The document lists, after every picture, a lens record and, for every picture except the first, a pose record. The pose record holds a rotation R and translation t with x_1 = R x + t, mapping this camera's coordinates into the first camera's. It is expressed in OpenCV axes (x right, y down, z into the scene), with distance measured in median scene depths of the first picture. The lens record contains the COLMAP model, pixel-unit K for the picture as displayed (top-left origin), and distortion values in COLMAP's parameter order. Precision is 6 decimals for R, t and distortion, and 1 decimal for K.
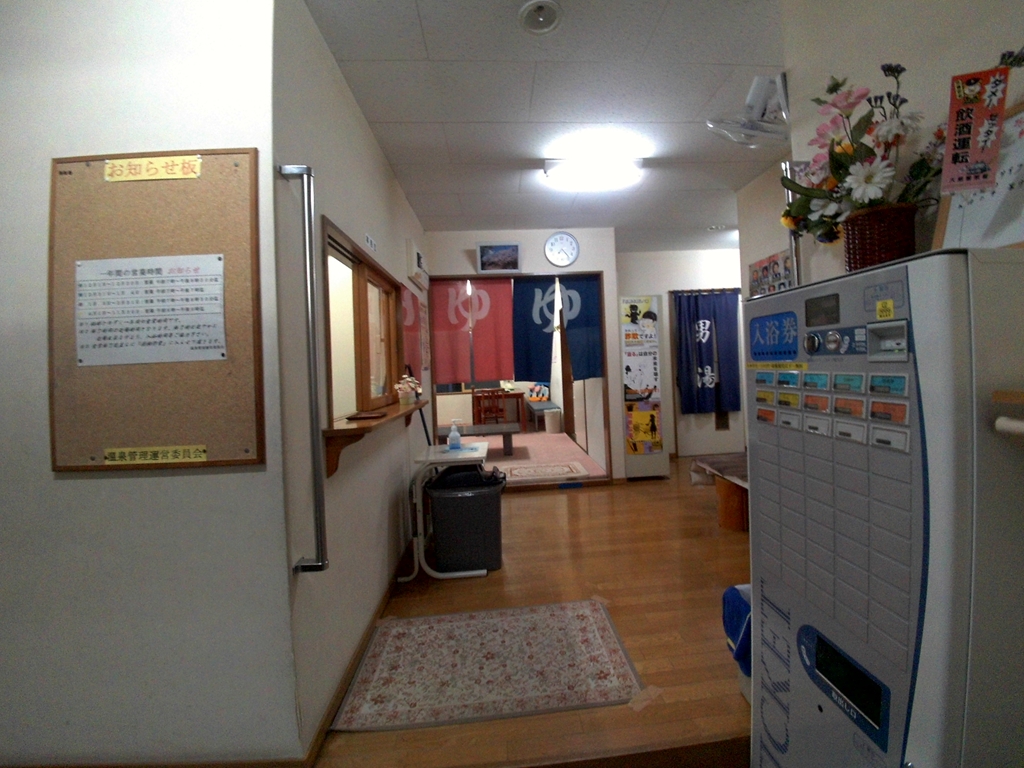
lens RADIAL K [[423.2, 0, 531.6], [0, 423.2, 359.0], [0, 0, 1]] dist [0.013413, -0.028313]
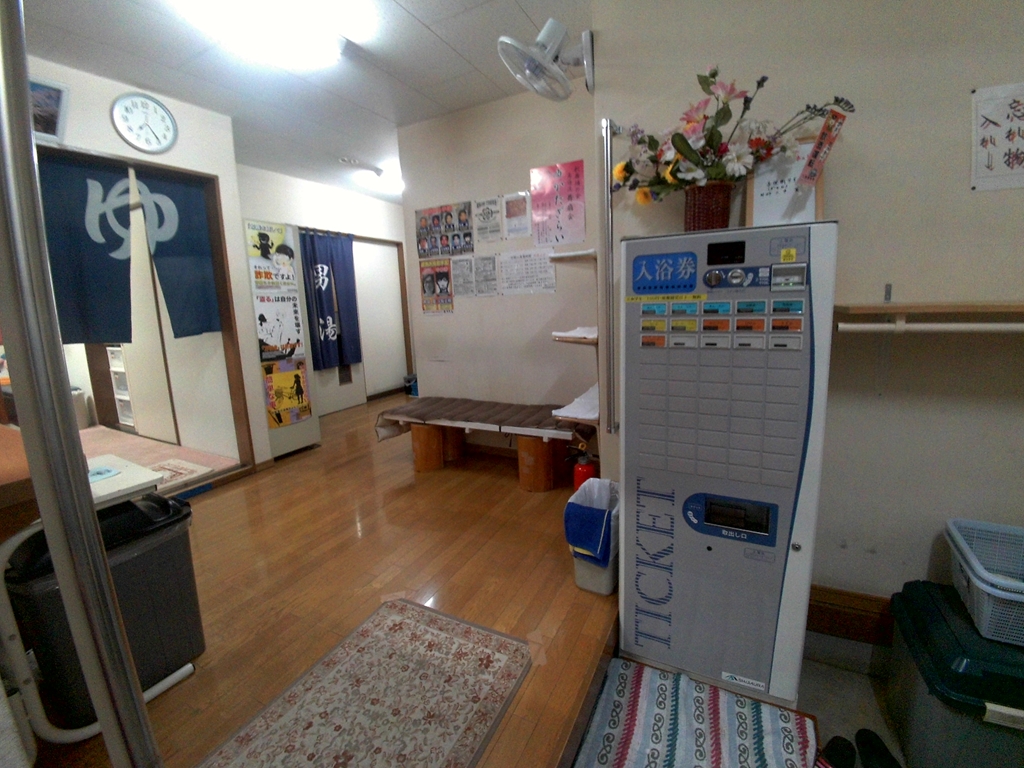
lens RADIAL K [[423.2, 0, 531.6], [0, 423.2, 359.0], [0, 0, 1]] dist [0.013413, -0.028313]
pose [[0.509588, -0.086345, 0.856075, -0.183359], [-0.000621, 0.994915, 0.100718, 0.018919], [-0.860418, -0.051857, 0.506943, 0.201138]]
